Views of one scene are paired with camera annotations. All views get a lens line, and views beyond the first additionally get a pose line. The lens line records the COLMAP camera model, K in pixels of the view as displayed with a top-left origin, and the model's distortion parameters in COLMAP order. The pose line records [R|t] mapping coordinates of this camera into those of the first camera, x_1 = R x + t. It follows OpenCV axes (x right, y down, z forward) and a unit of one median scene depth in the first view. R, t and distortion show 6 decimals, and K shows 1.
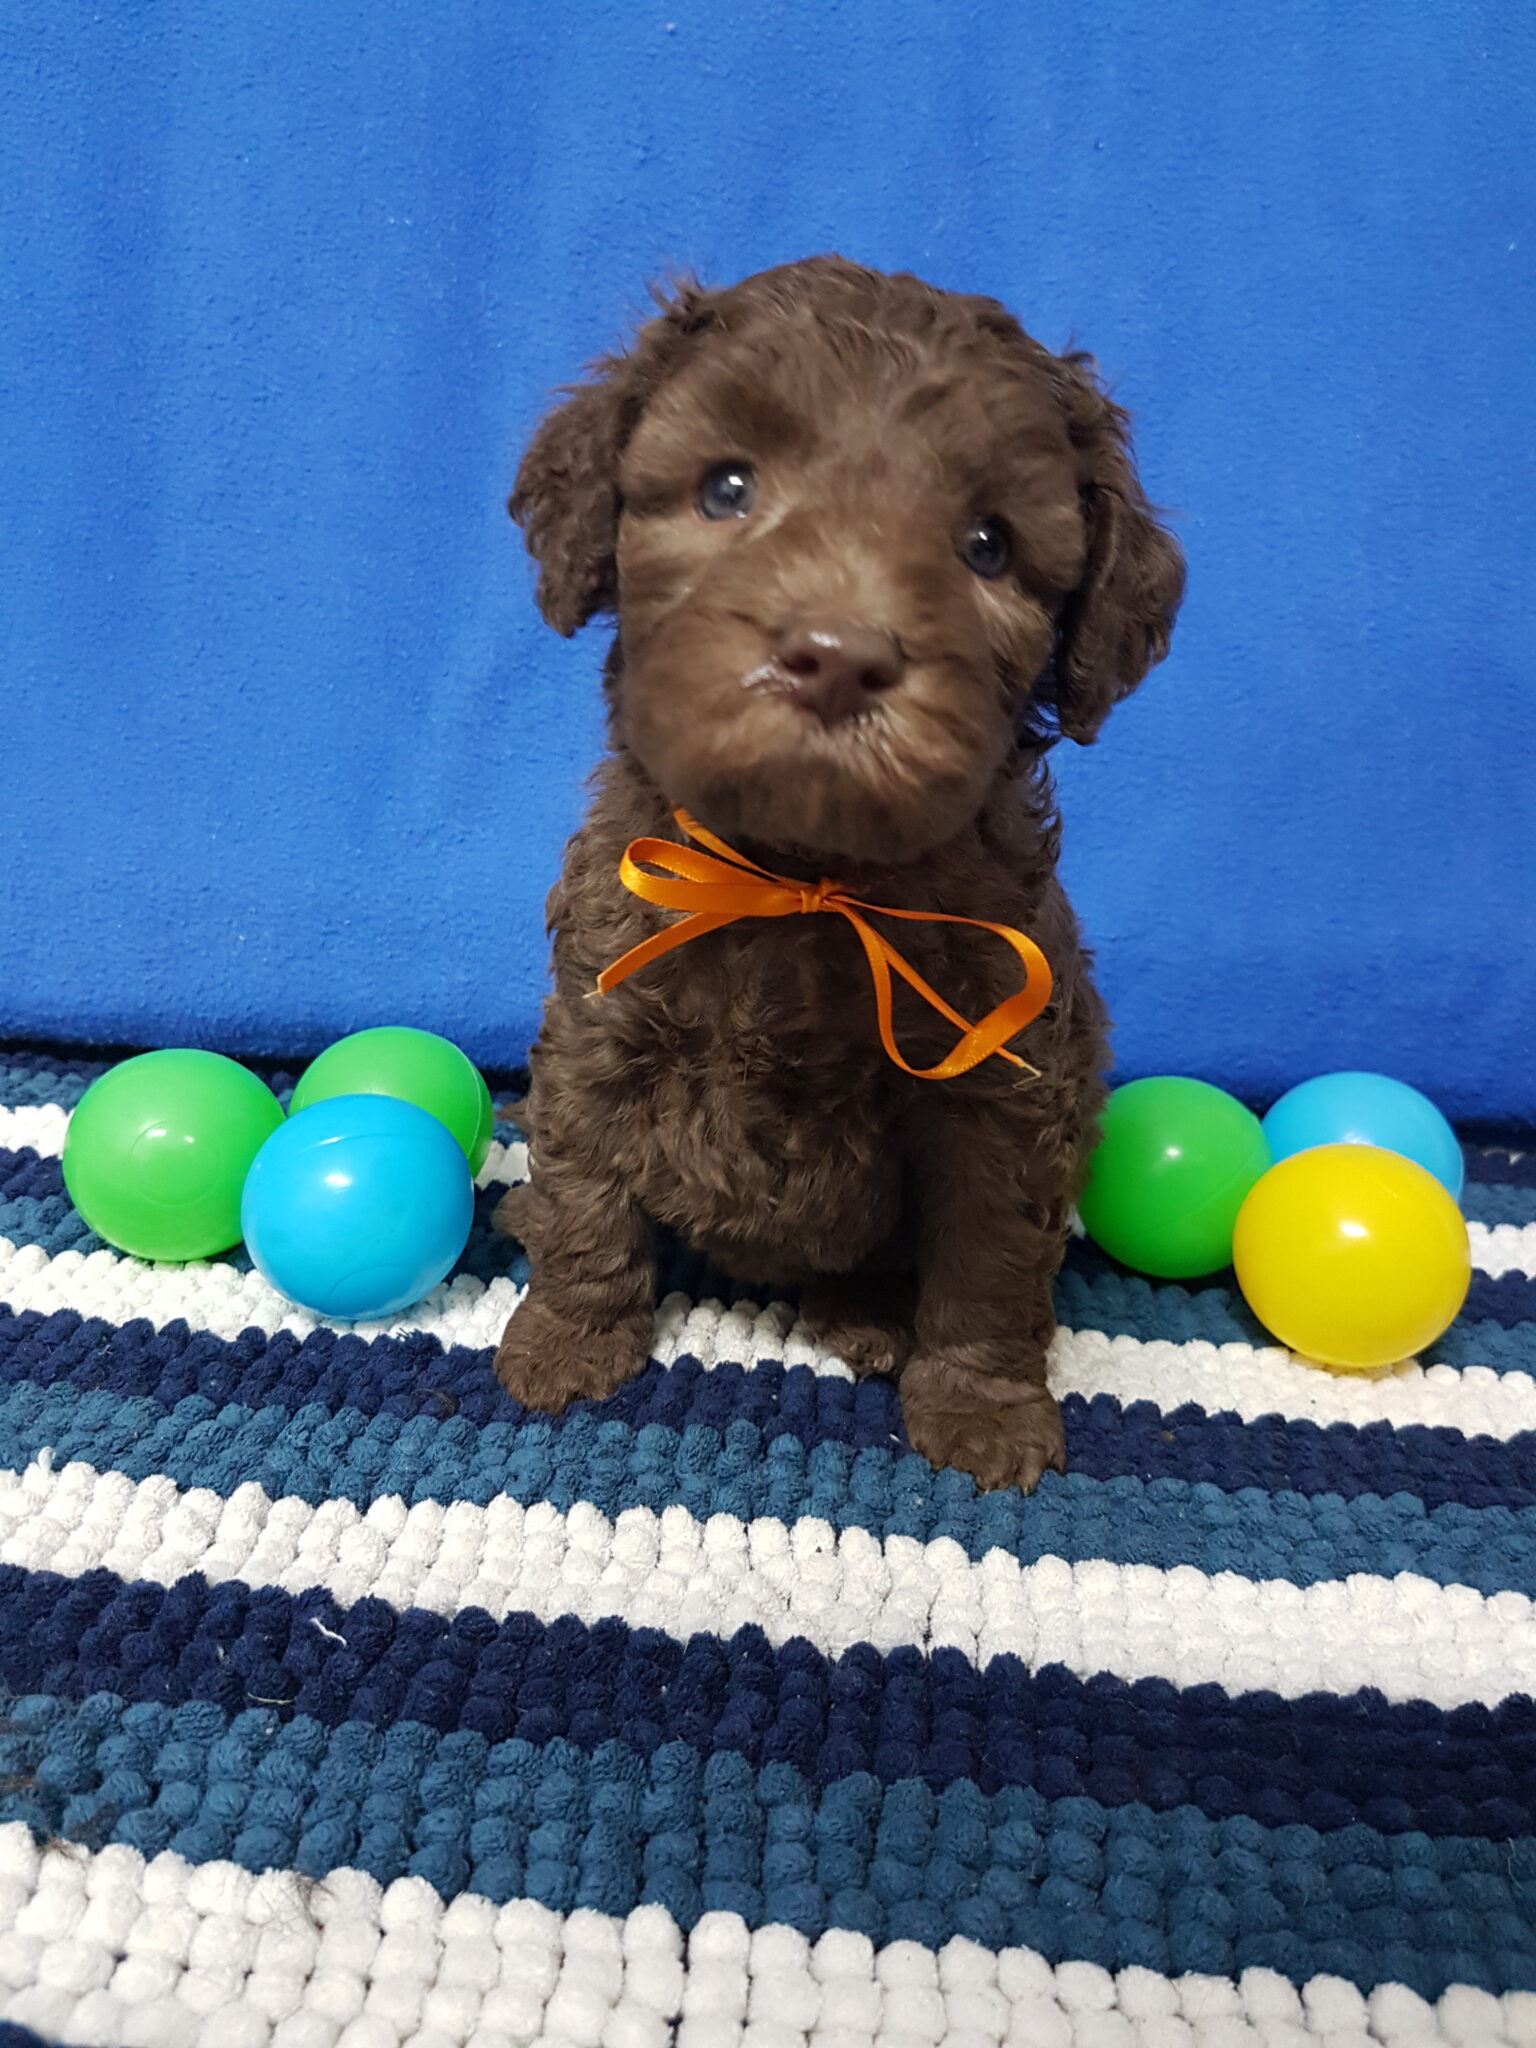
lens RADIAL K [[1630.5, 0, 776.6], [0, 1630.5, 1016.9], [0, 0, 1]] dist [0.031497, -0.069015]
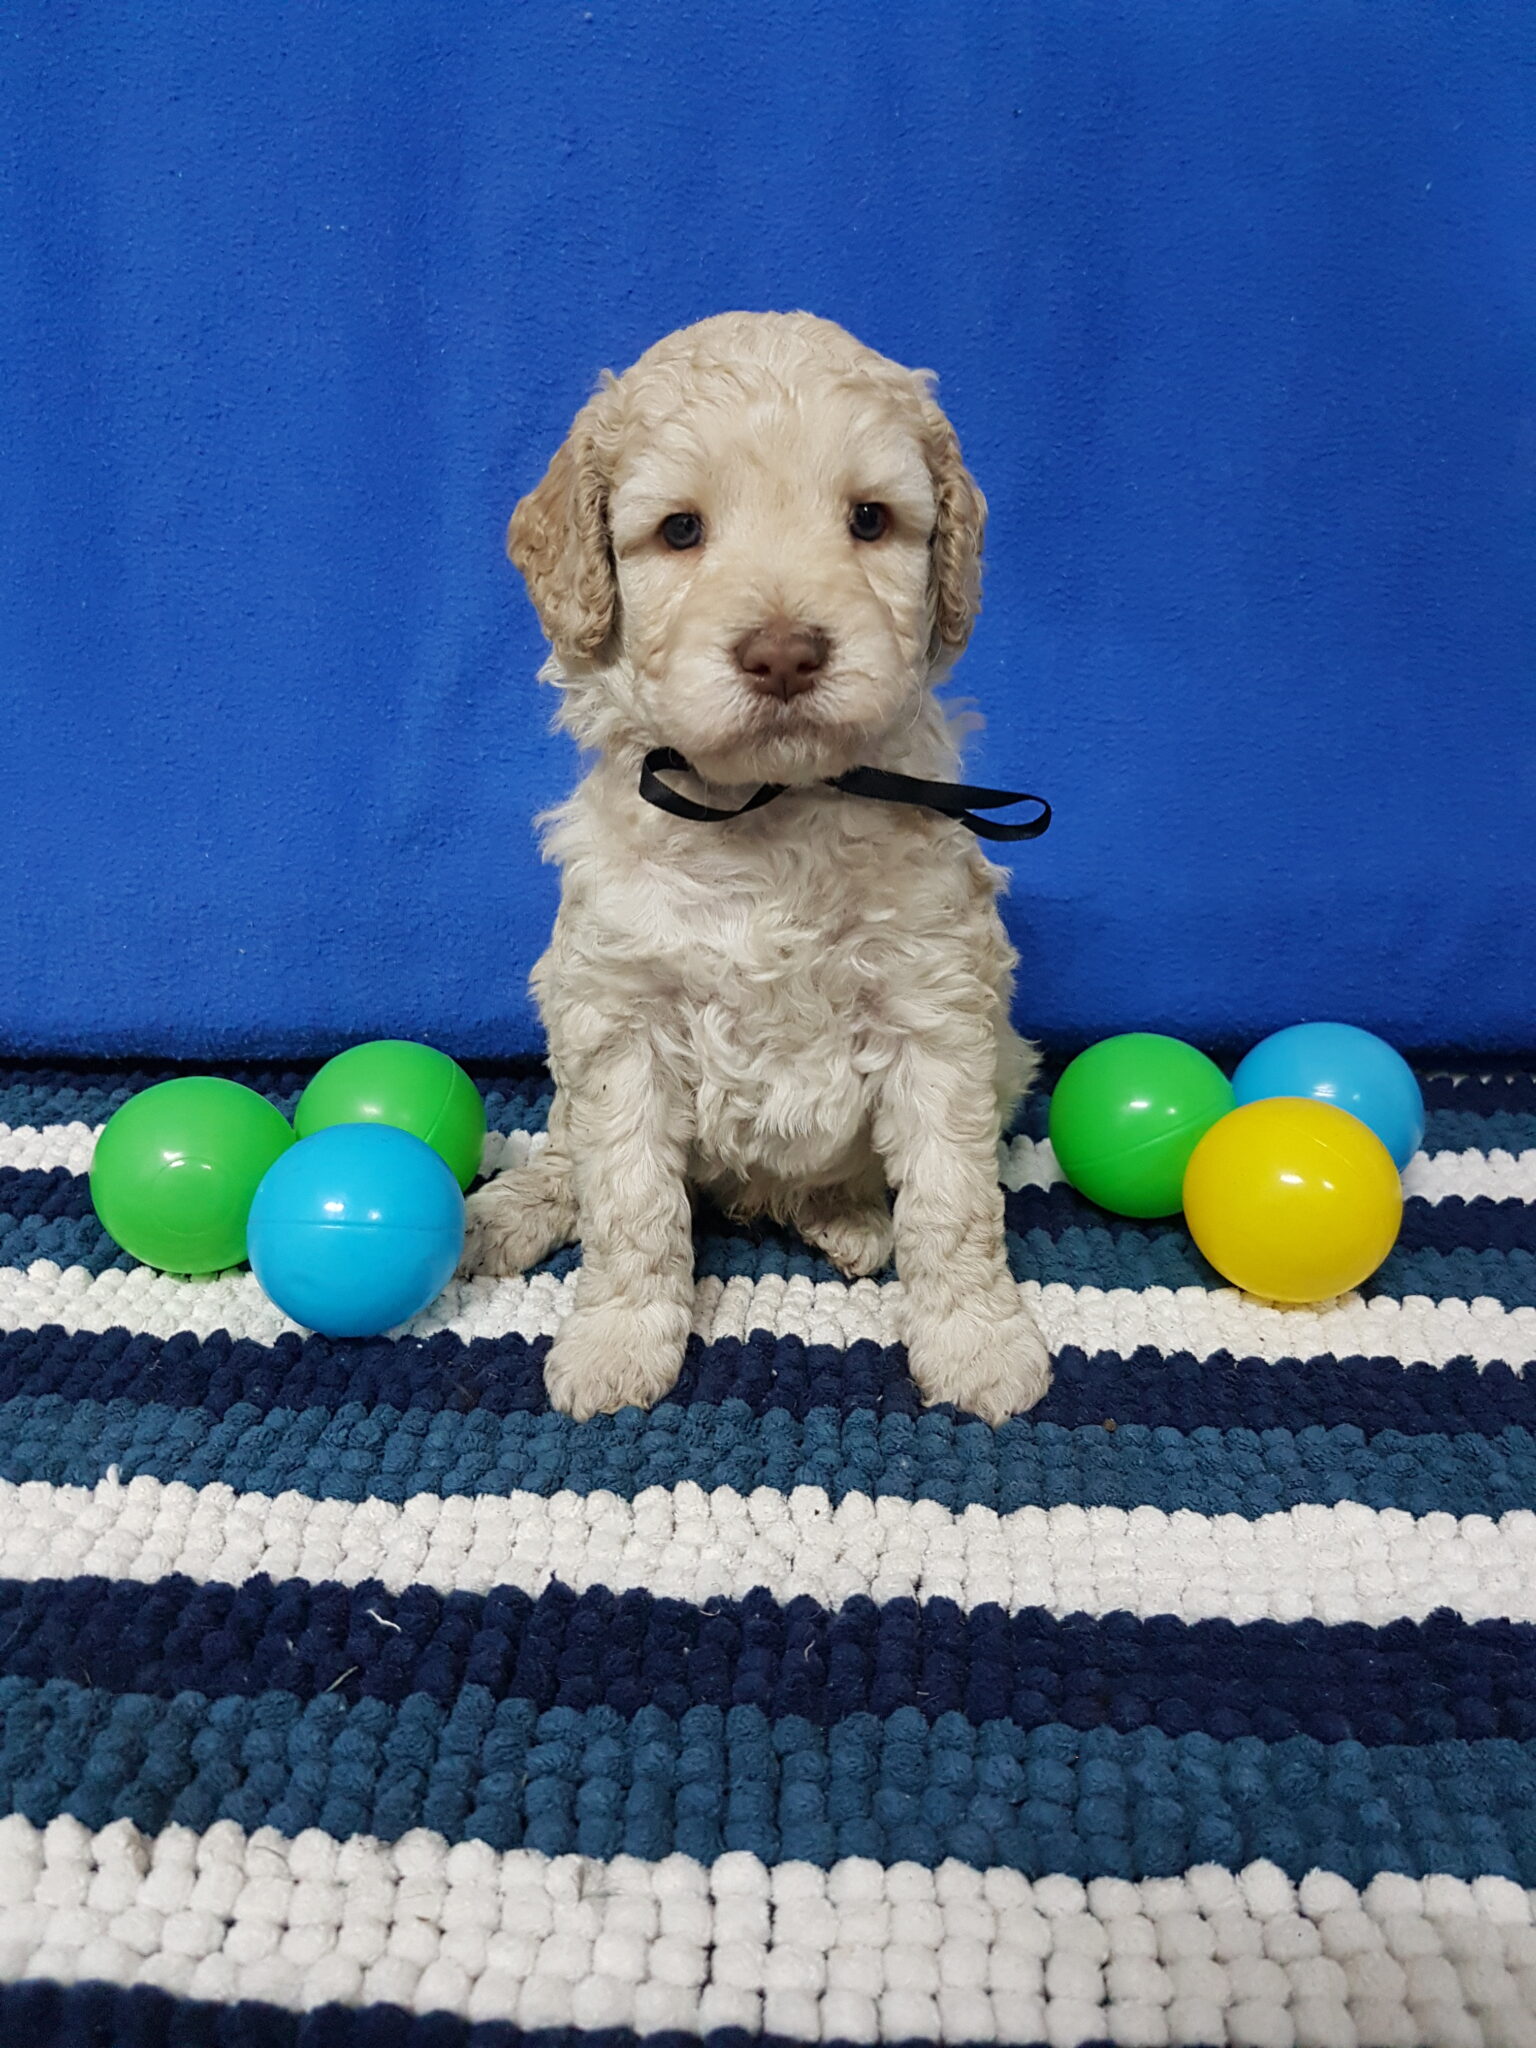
lens RADIAL K [[1622.8, 0, 768.0], [0, 1622.8, 1024.0], [0, 0, 1]] dist [0.049032, -0.095245]
pose [[0.998105, -0.061535, -0.000040, 0.011696], [0.061392, 0.995726, 0.068999, -0.073471], [-0.004206, -0.068870, 0.997617, -0.072775]]
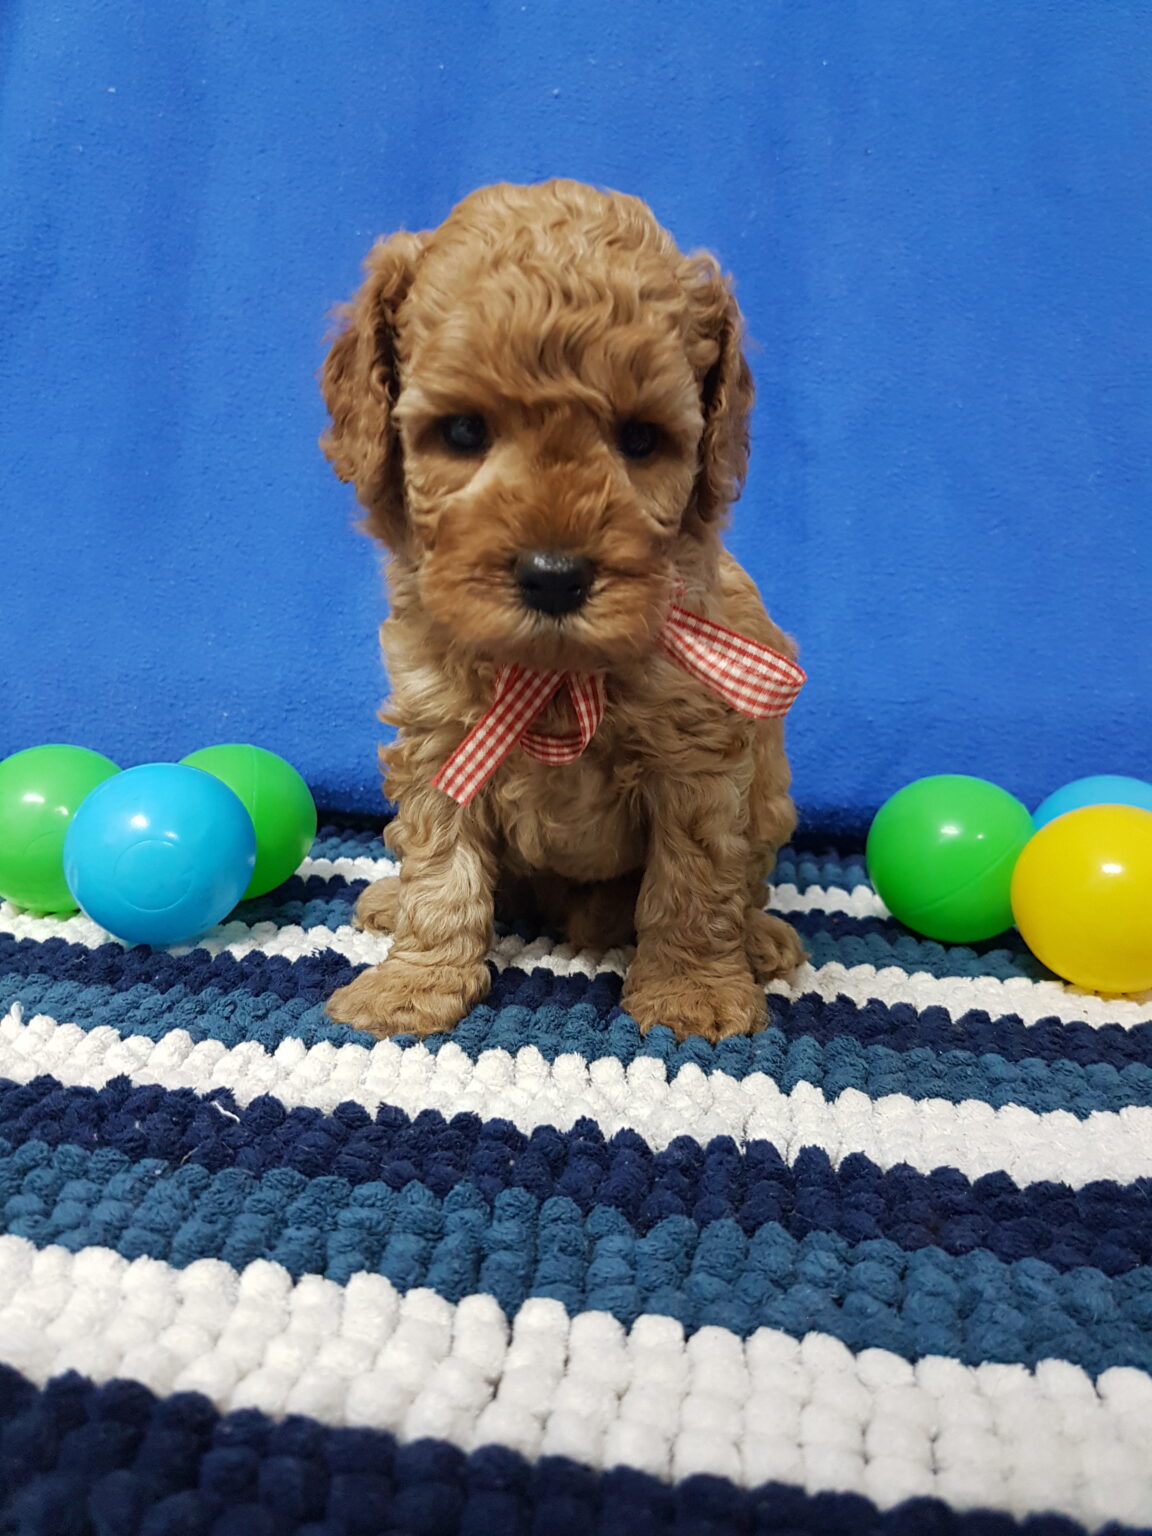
lens RADIAL K [[1217.1, 0, 576.0], [0, 1217.1, 768.0], [0, 0, 1]] dist [0.049032, -0.095245]
pose [[0.997067, -0.014436, -0.075161, 0.035494], [0.001693, 0.985968, -0.166925, 0.219014], [0.076516, 0.166308, 0.983101, 0.092599]]
